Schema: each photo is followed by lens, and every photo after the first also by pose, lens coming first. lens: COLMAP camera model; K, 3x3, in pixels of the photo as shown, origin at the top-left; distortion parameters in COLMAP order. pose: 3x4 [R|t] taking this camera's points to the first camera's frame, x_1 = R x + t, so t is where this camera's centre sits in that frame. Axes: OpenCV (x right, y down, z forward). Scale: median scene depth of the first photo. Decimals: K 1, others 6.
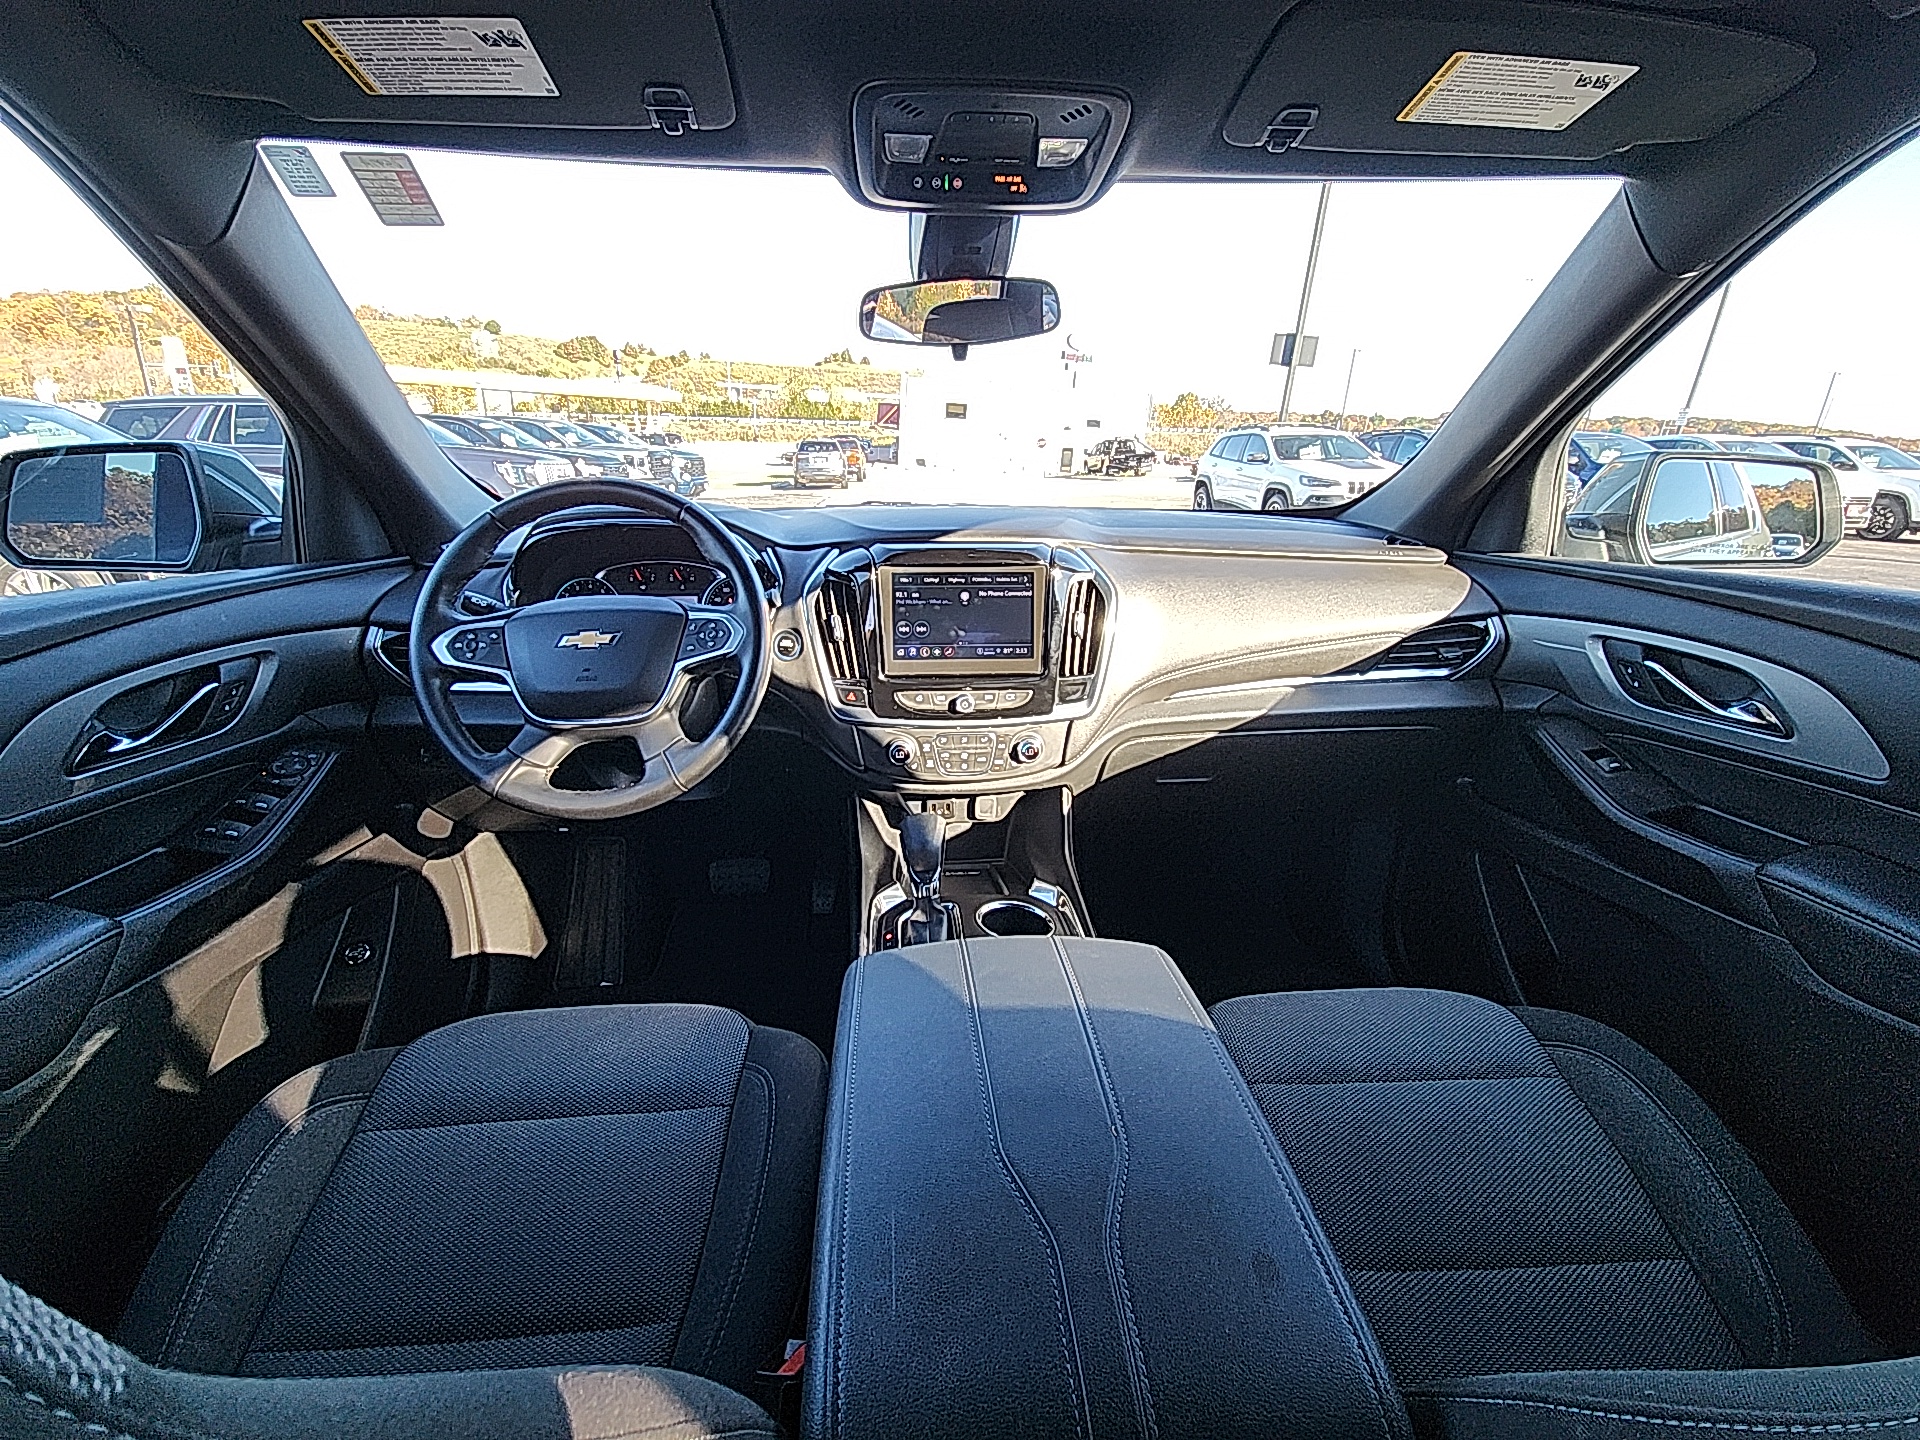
lens RADIAL K [[767.1, 0, 960.0], [0, 767.1, 720.0], [0, 0, 1]] dist [0.002402, 0.000078]
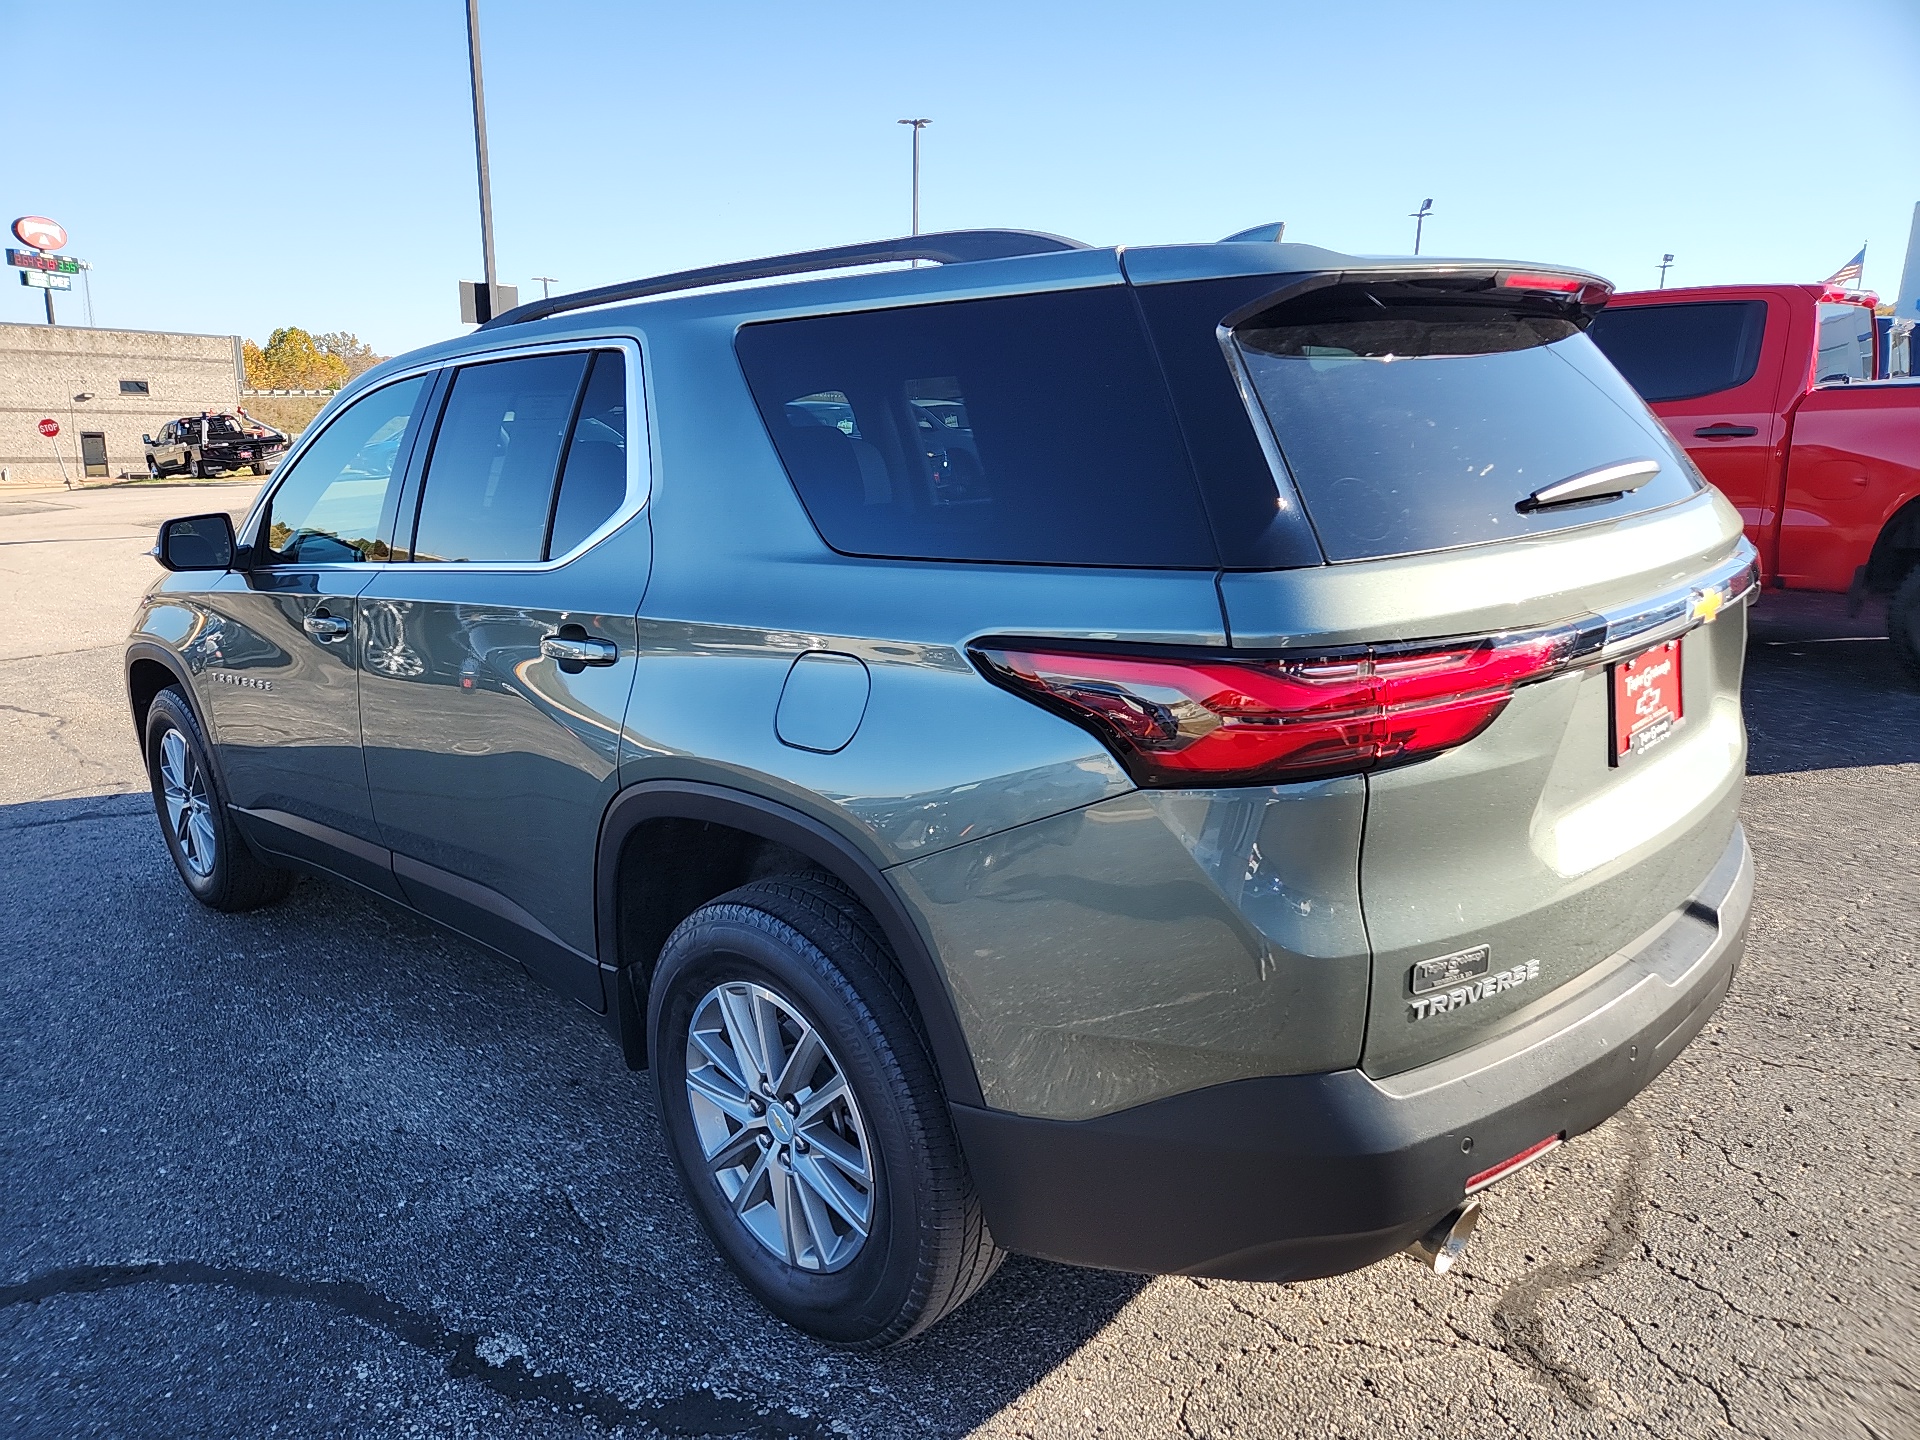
lens RADIAL K [[1294.2, 0, 934.0], [0, 1294.2, 736.3], [0, 0, 1]] dist [0.063592, -0.055249]
pose [[0.754803, -0.190830, 0.627579, -1.271657], [0.251722, 0.967762, -0.008481, 0.505732], [-0.605729, 0.164377, 0.778507, -2.003542]]
